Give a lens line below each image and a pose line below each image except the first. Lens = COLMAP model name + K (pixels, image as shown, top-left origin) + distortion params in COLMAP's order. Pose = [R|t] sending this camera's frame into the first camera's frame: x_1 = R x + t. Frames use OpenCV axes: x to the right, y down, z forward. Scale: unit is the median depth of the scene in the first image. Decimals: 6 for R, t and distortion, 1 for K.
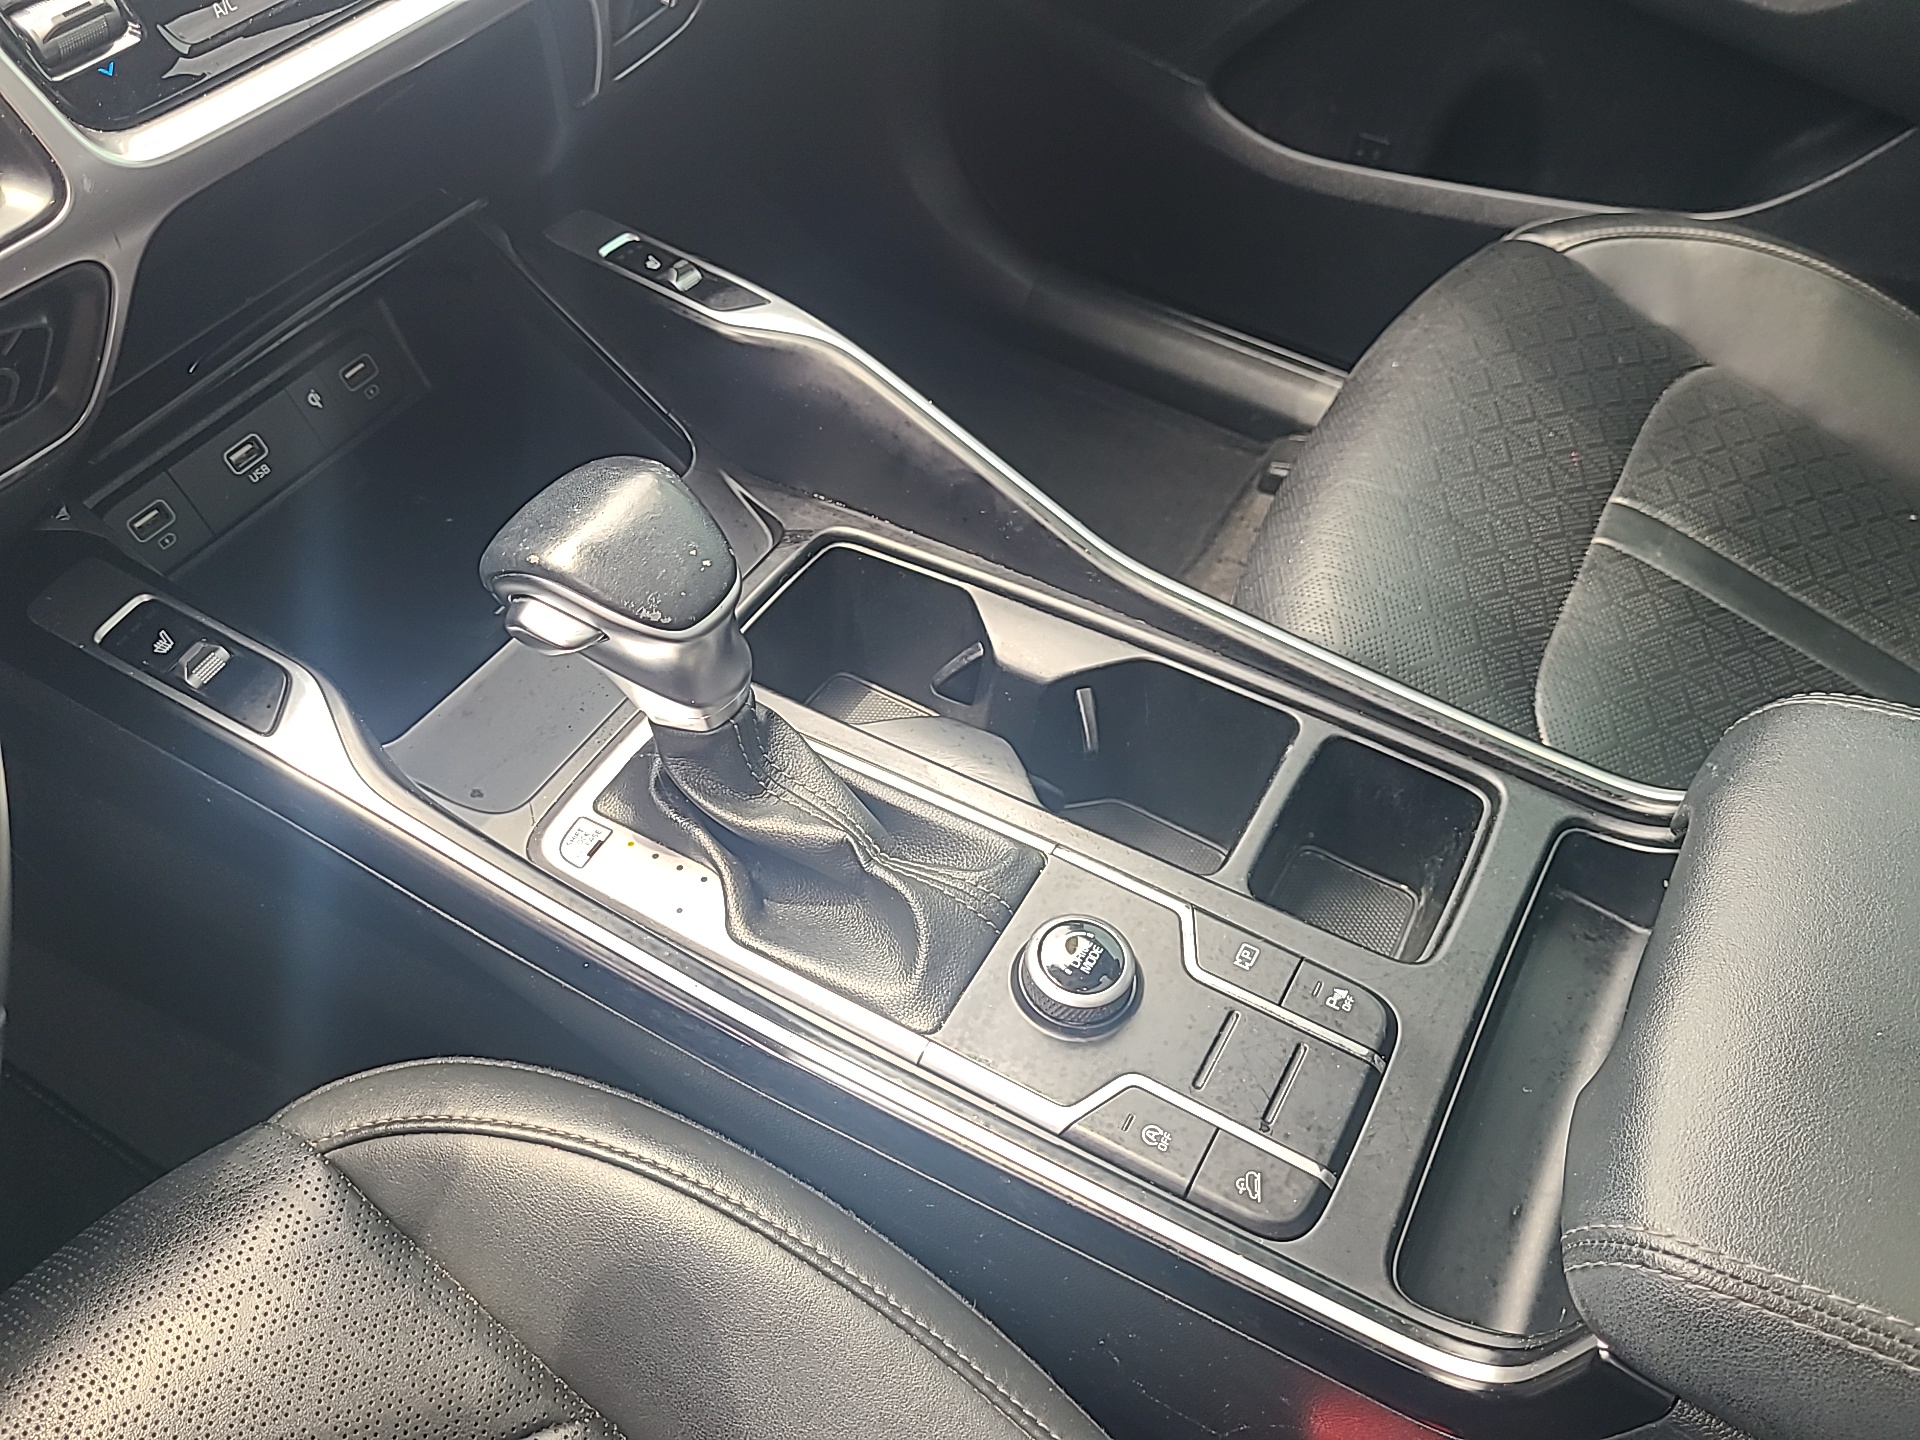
lens RADIAL K [[1582.8, 0, 955.1], [0, 1582.8, 745.5], [0, 0, 1]] dist [0.004213, -0.000221]
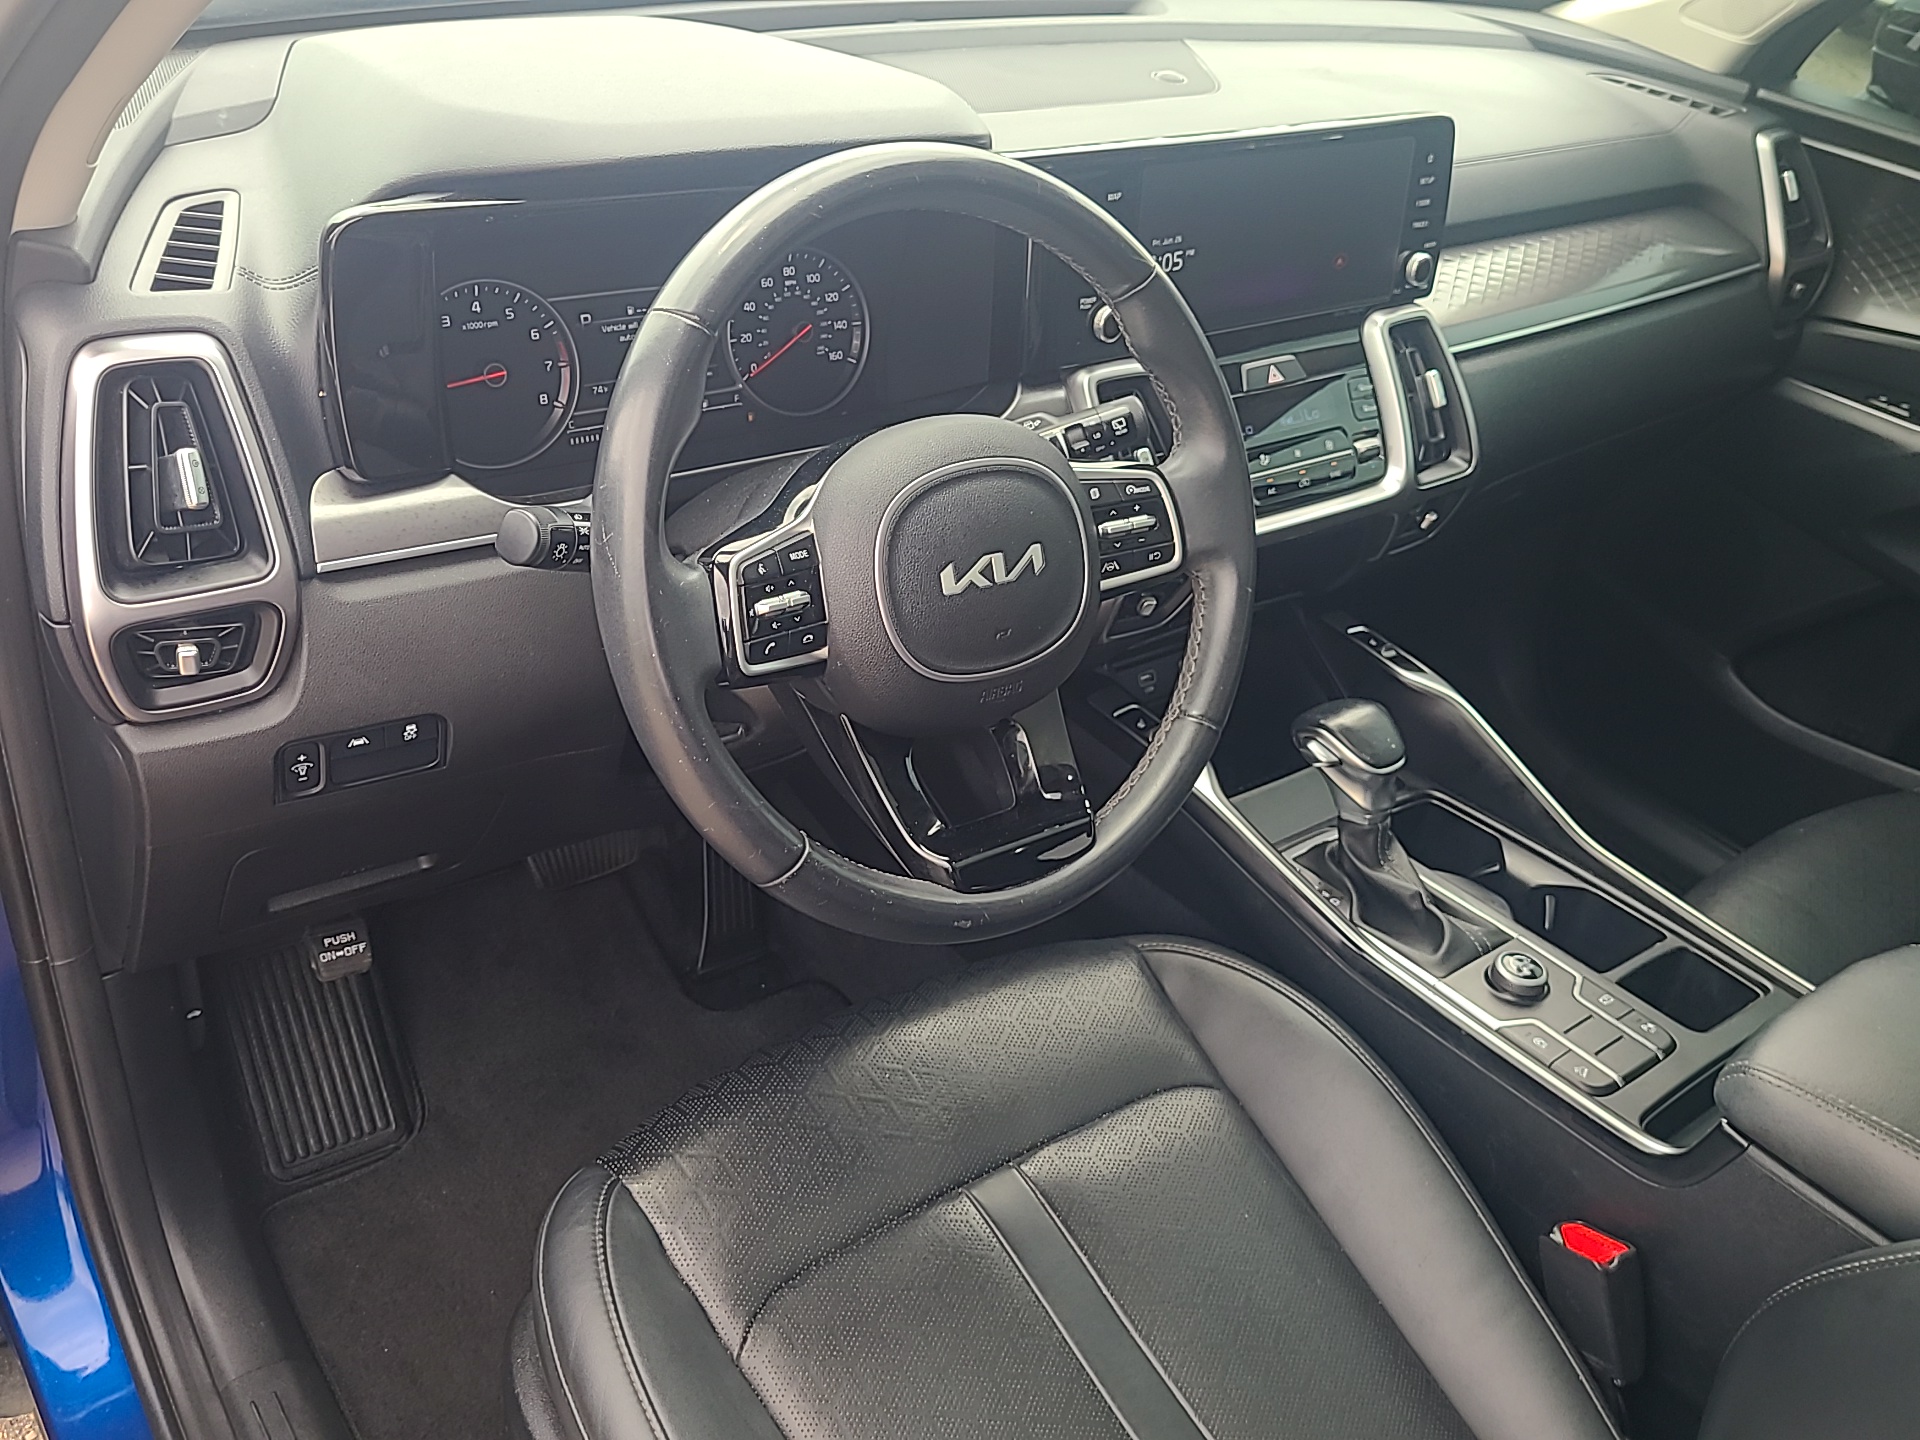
lens RADIAL K [[1683.9, 0, 968.4], [0, 1683.9, 689.8], [0, 0, 1]] dist [0.054778, -0.066777]
pose [[0.920448, 0.243644, -0.305637, 0.000763], [-0.333008, 0.898240, -0.286829, 0.601335], [0.204651, 0.365791, 0.907918, -1.141168]]
